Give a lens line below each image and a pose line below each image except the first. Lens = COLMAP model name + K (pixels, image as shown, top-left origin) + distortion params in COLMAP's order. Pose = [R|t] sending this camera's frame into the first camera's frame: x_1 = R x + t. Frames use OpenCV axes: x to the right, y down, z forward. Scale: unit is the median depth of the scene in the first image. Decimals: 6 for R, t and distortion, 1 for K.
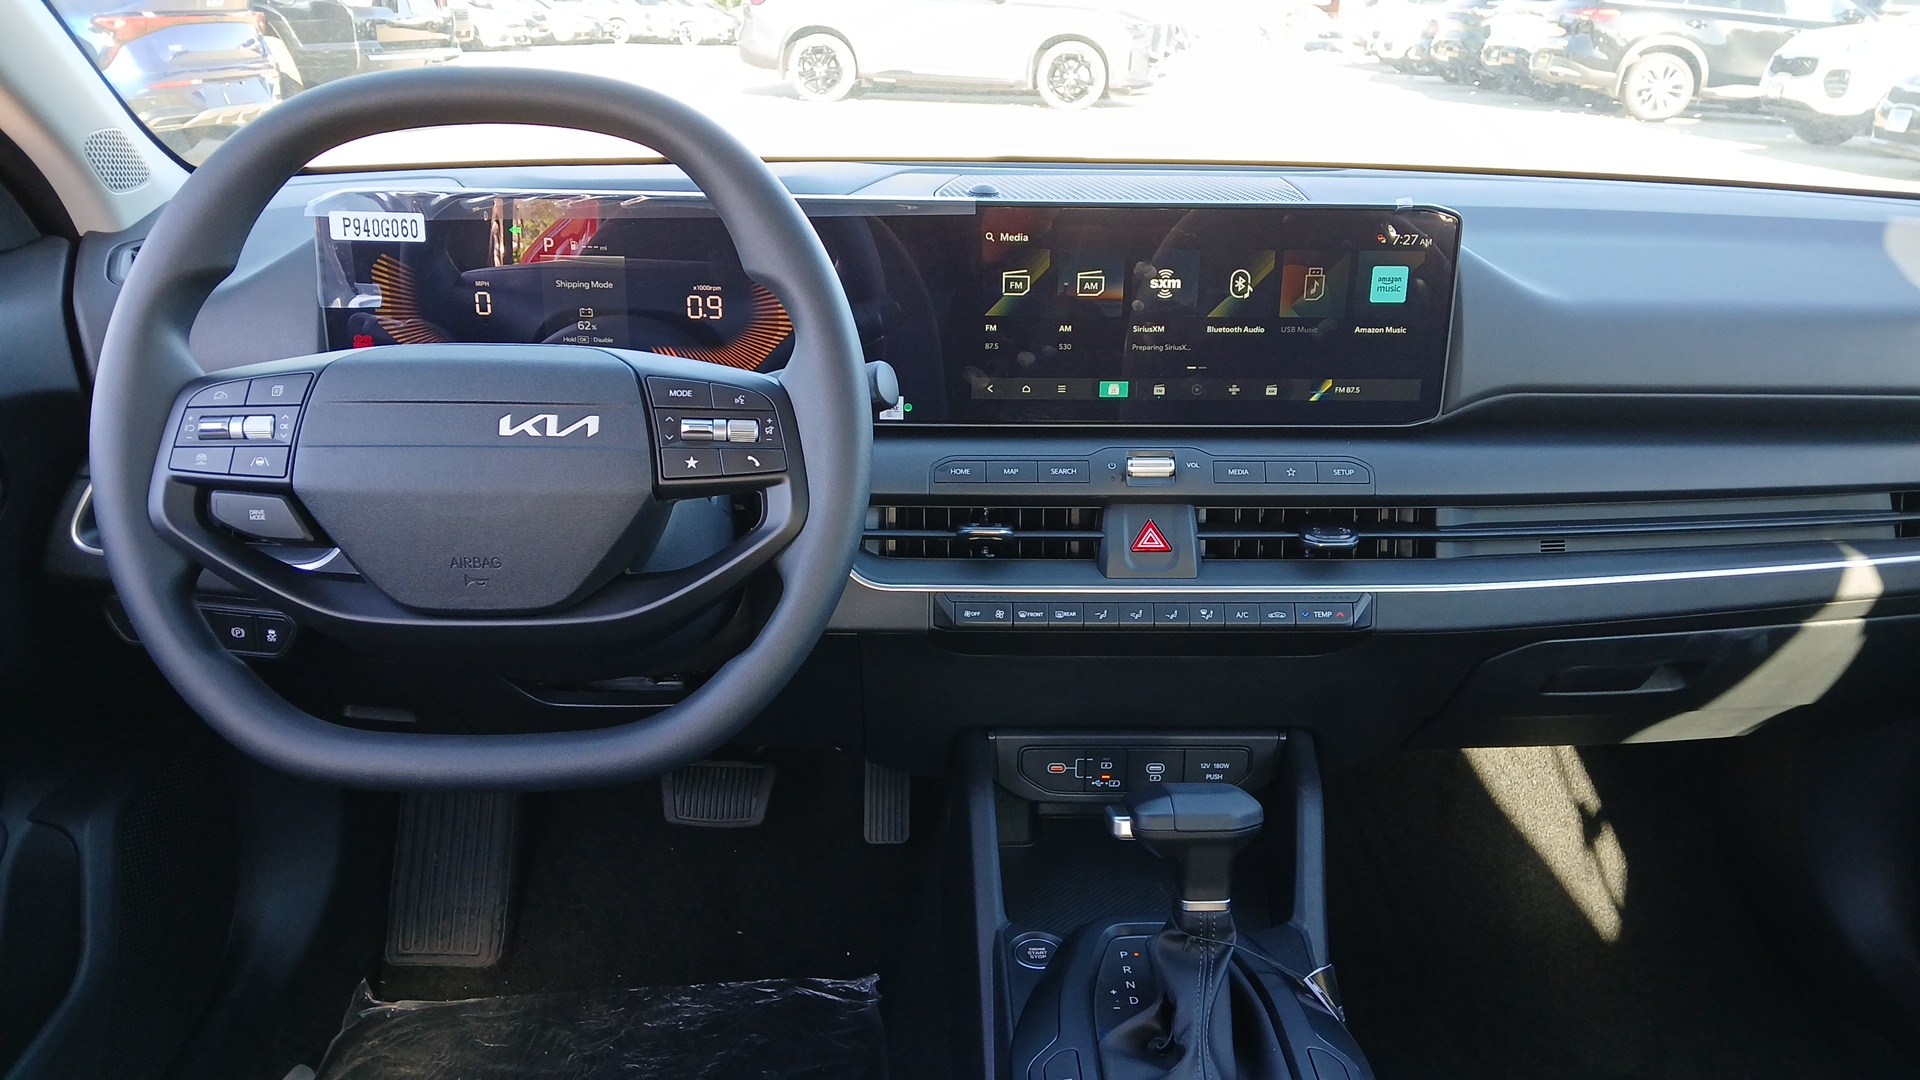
lens RADIAL K [[1630.0, 0, 967.0], [0, 1630.0, 577.5], [0, 0, 1]] dist [0.081603, -0.117987]
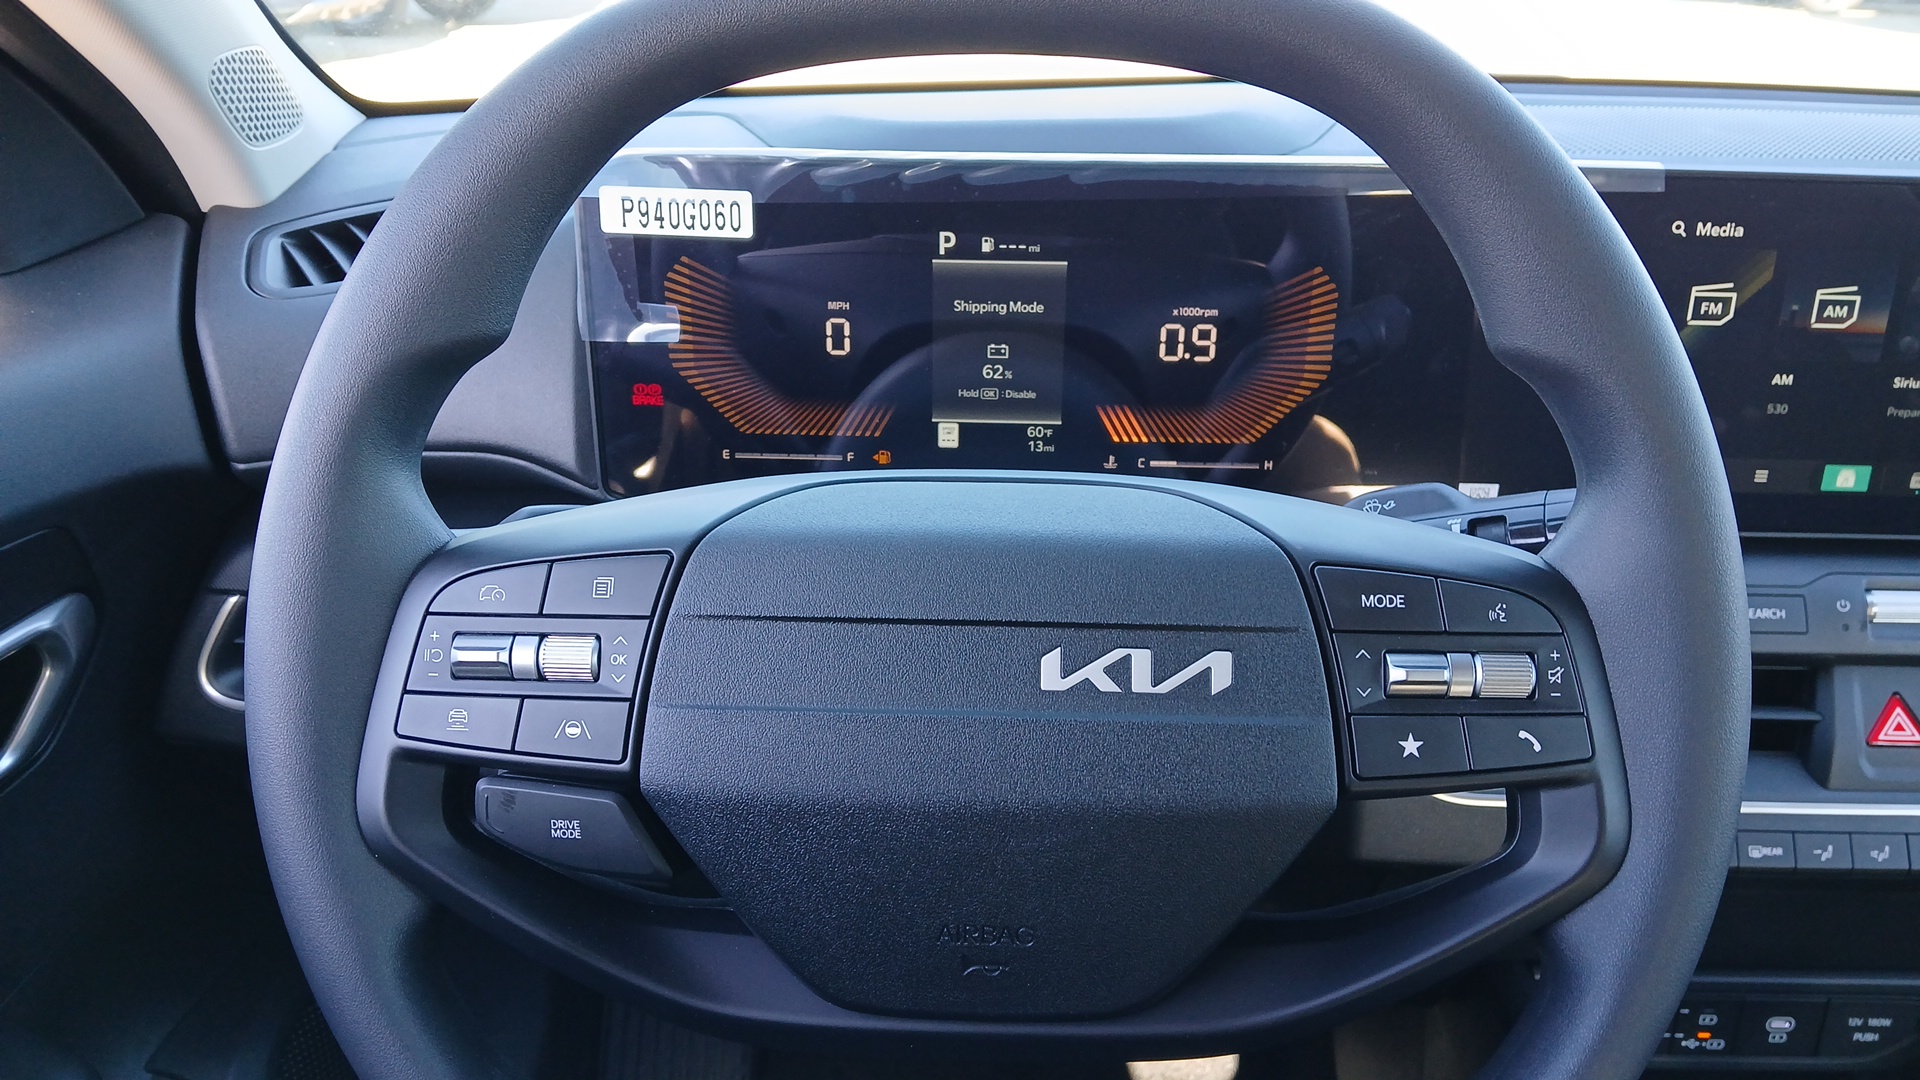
lens RADIAL K [[1630.0, 0, 961.4], [0, 1630.0, 598.6], [0, 0, 1]] dist [0.081603, -0.117987]
pose [[0.998372, 0.020207, -0.053330, -0.213913], [-0.016387, 0.997334, 0.071113, -0.113322], [0.054624, -0.070124, 0.996042, 0.380406]]
